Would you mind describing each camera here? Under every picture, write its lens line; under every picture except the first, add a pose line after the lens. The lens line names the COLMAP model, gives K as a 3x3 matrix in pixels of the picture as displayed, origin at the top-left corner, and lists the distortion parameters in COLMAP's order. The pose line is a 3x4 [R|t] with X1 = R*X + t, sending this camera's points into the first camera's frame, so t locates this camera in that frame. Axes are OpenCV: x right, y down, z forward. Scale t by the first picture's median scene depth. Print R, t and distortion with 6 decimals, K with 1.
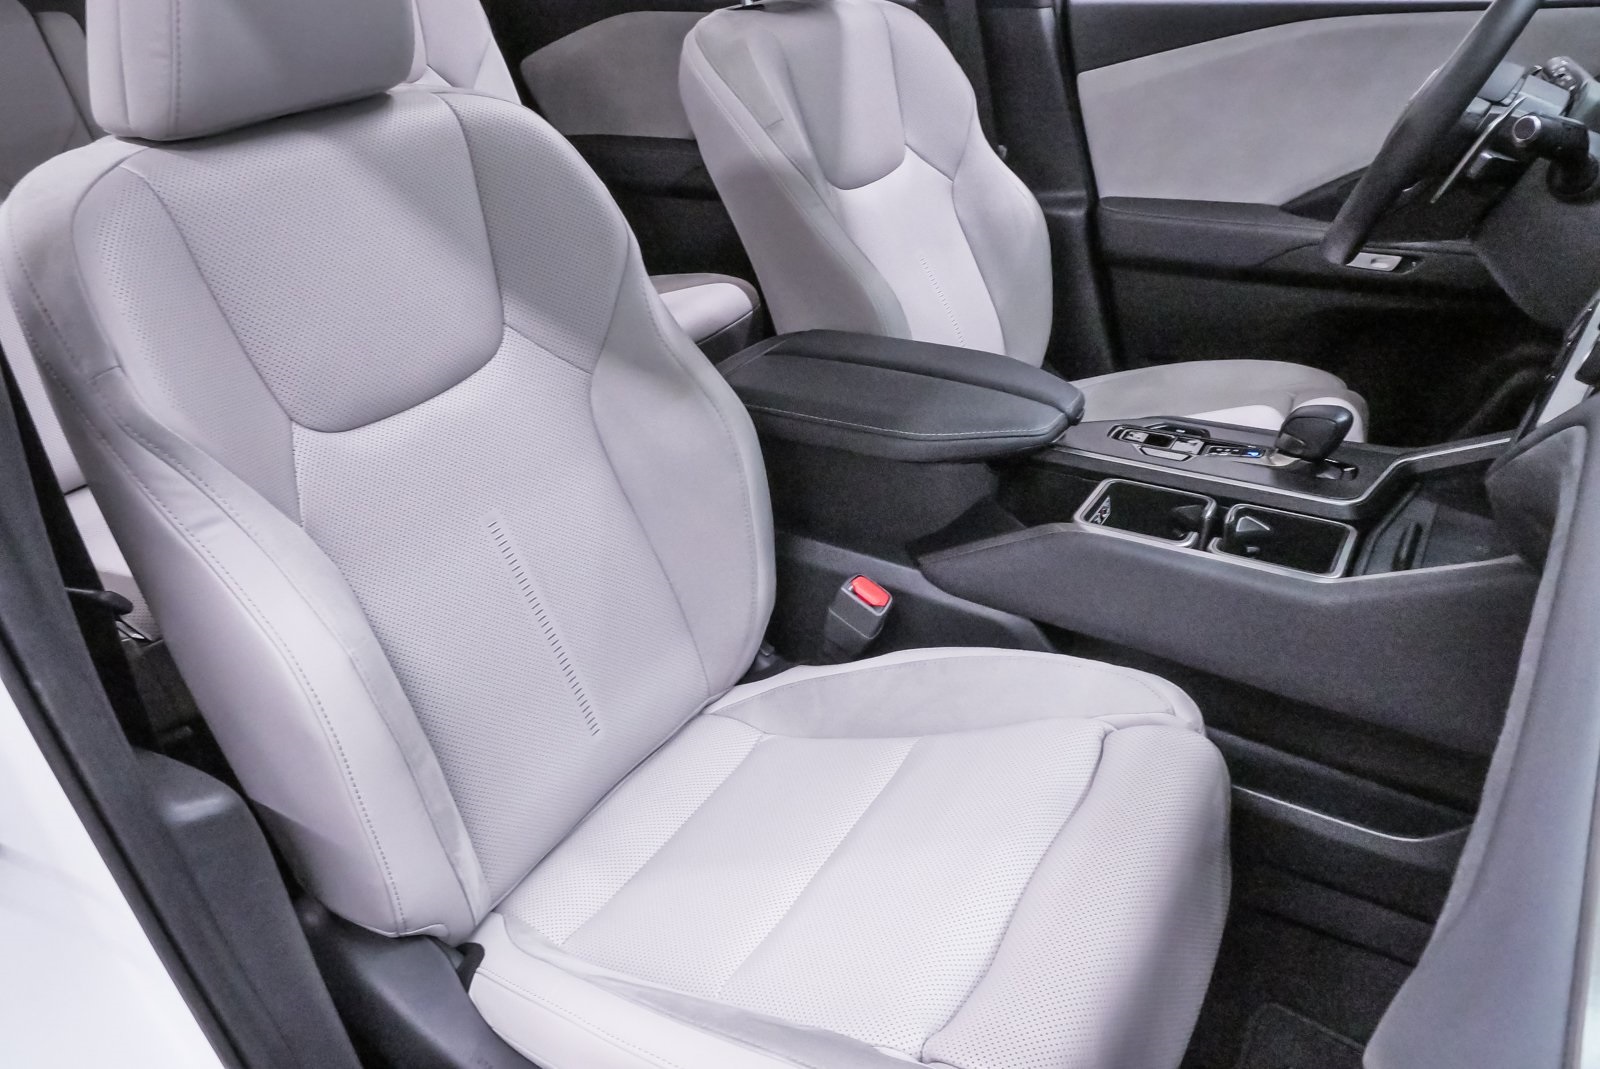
lens RADIAL K [[1179.0, 0, 796.1], [0, 1179.0, 543.1], [0, 0, 1]] dist [-0.043412, 0.022547]
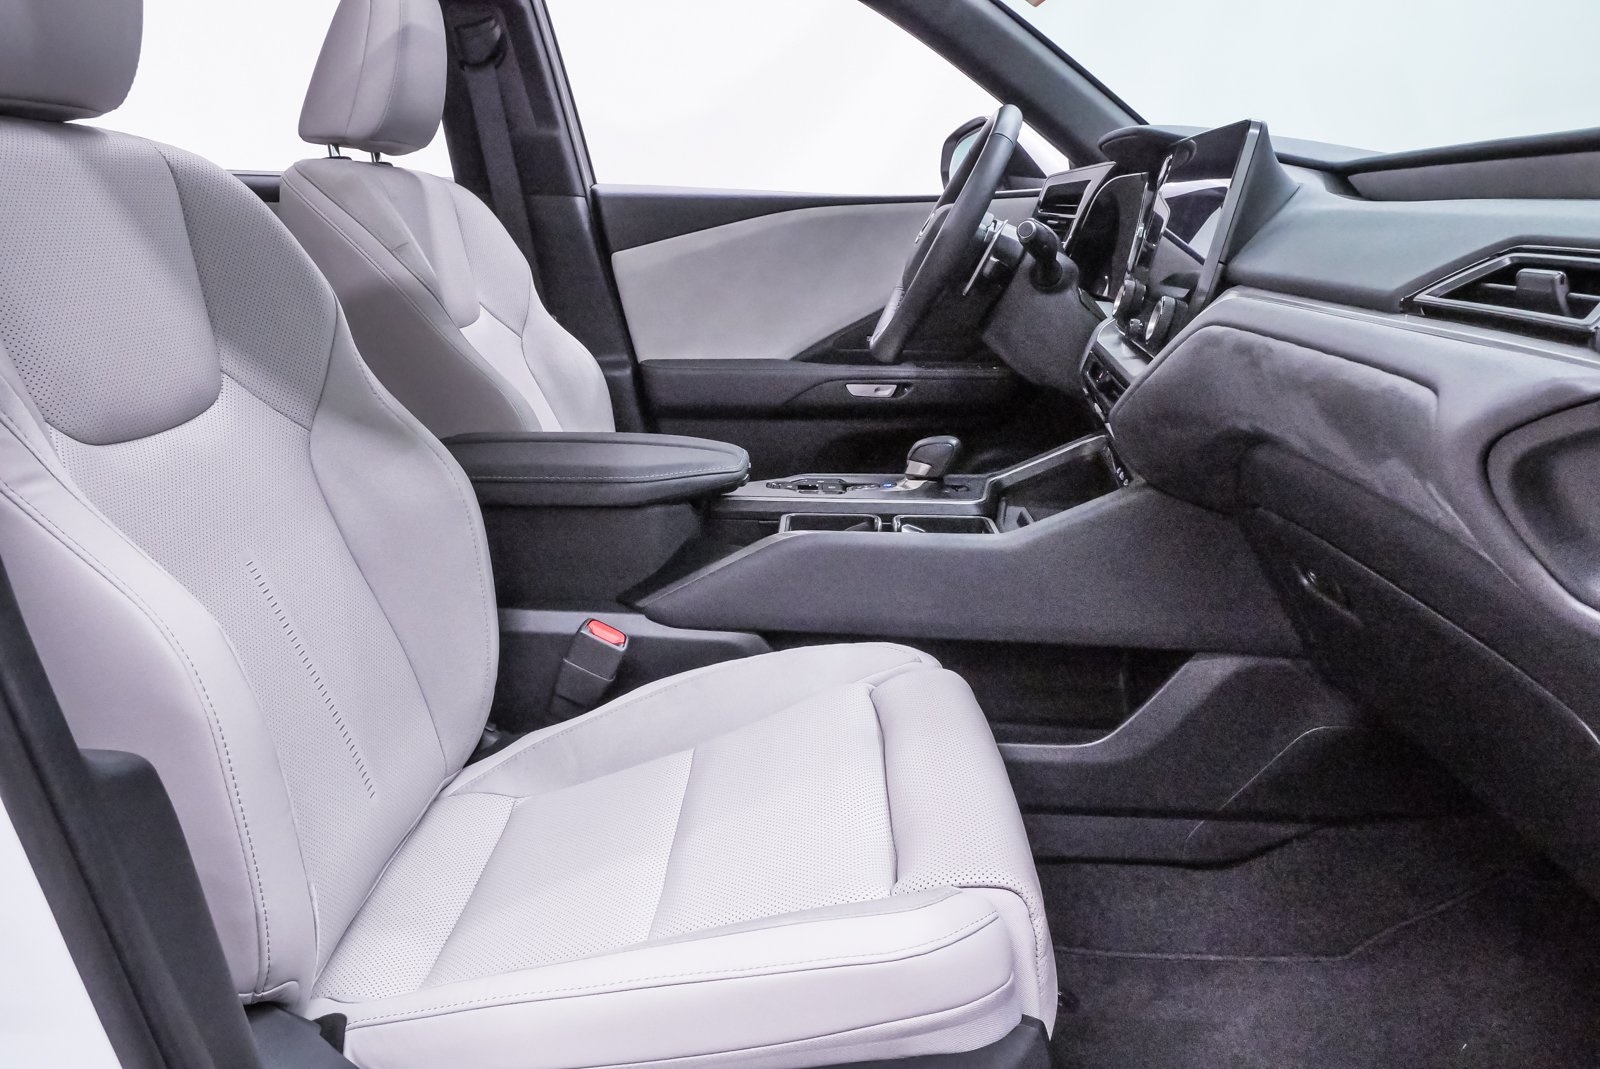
lens RADIAL K [[1179.0, 0, 801.0], [0, 1179.0, 534.0], [0, 0, 1]] dist [-0.043412, 0.022547]
pose [[0.863283, -0.071570, 0.499619, -0.286211], [0.196326, 0.959554, -0.201772, 0.191695], [-0.464971, 0.272275, 0.842418, 0.031132]]
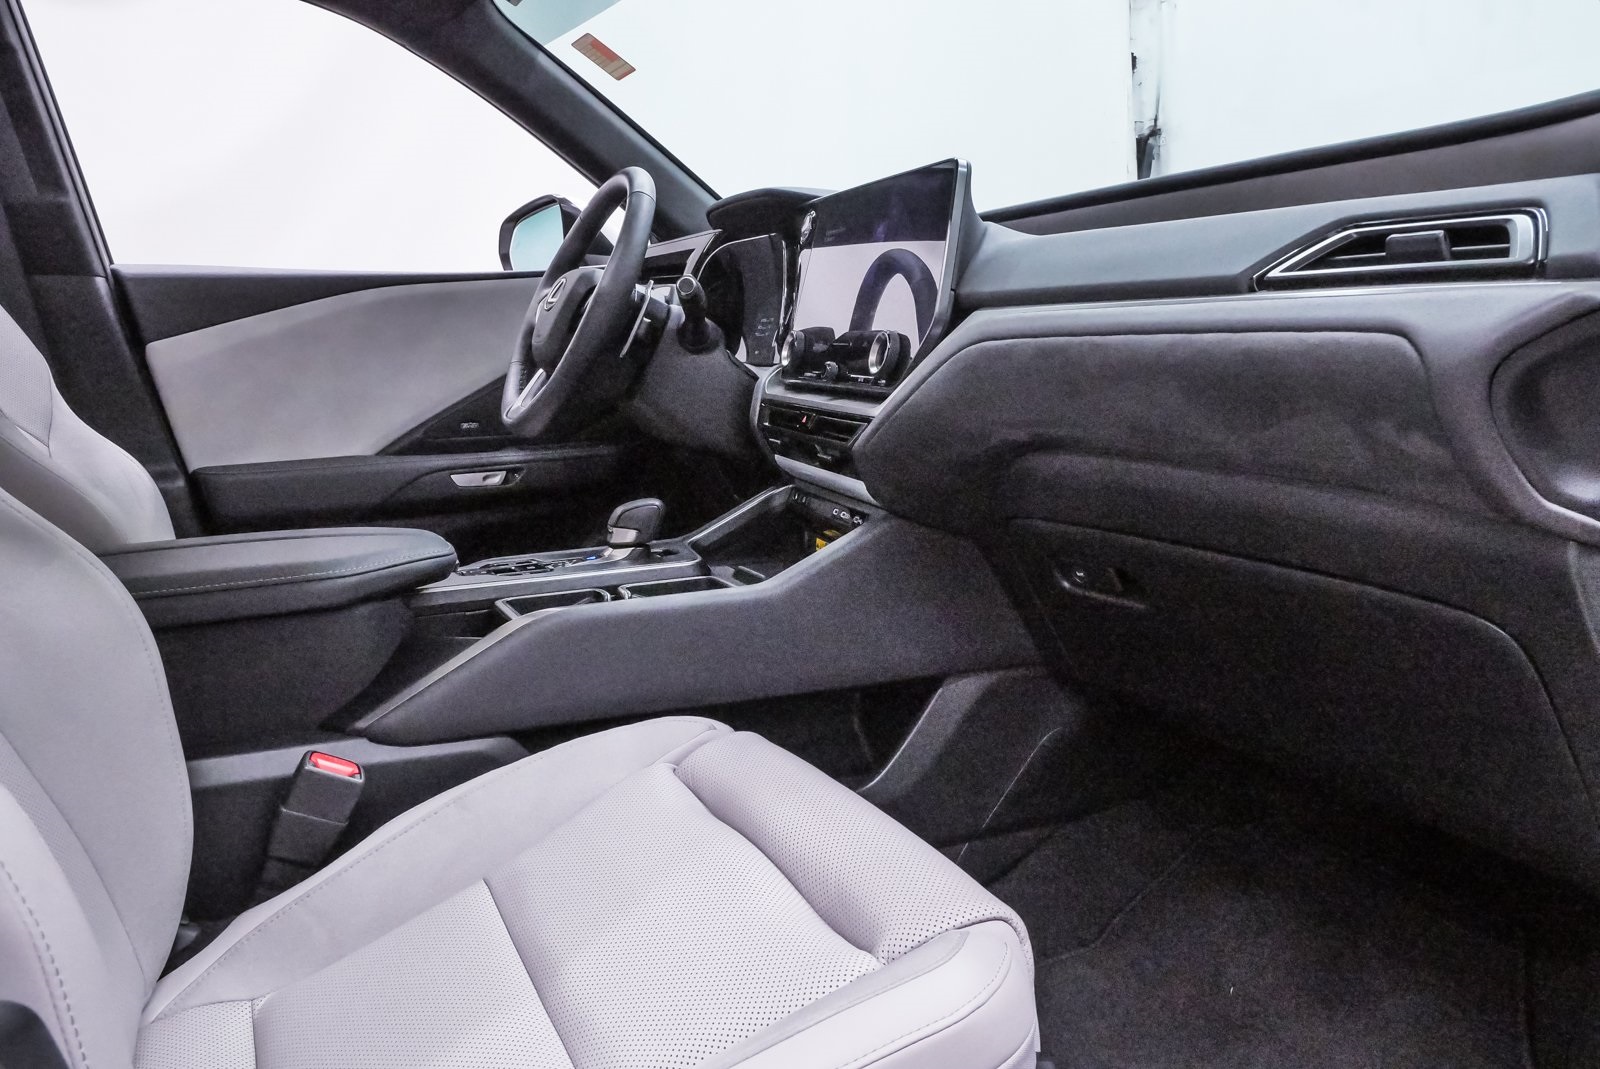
lens RADIAL K [[1179.0, 0, 797.8], [0, 1179.0, 535.1], [0, 0, 1]] dist [-0.043412, 0.022547]
pose [[0.545220, -0.101296, 0.832151, -0.410089], [0.401725, 0.902836, -0.153308, 0.146299], [-0.735767, 0.417882, 0.532937, 0.246898]]
